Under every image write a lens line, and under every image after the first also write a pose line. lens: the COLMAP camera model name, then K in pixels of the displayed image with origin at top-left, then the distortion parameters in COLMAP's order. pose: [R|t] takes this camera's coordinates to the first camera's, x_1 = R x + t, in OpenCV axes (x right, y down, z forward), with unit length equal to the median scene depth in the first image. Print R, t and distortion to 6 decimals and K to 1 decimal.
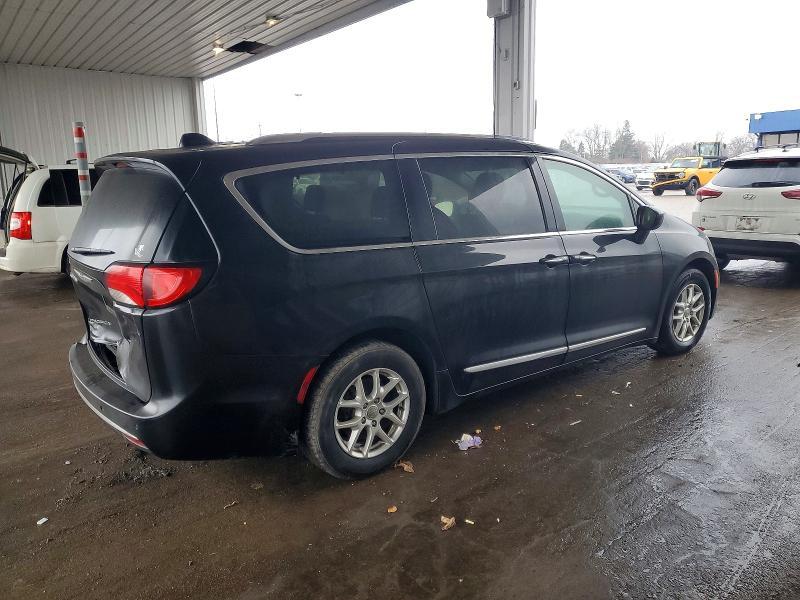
lens RADIAL K [[633.9, 0, 400.0], [0, 633.9, 300.0], [0, 0, 1]] dist [0.005914, 0.003184]
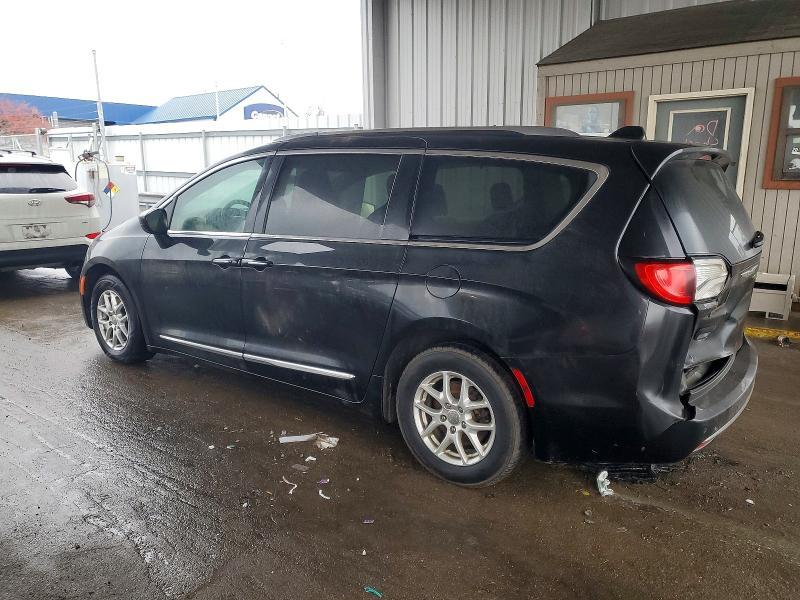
lens RADIAL K [[633.9, 0, 400.0], [0, 633.9, 300.0], [0, 0, 1]] dist [0.005914, 0.003184]
pose [[-0.344317, -0.160069, 0.925108, -0.557934], [0.185635, 0.954298, 0.234212, -0.146899], [-0.920318, 0.252375, -0.298866, 0.823894]]
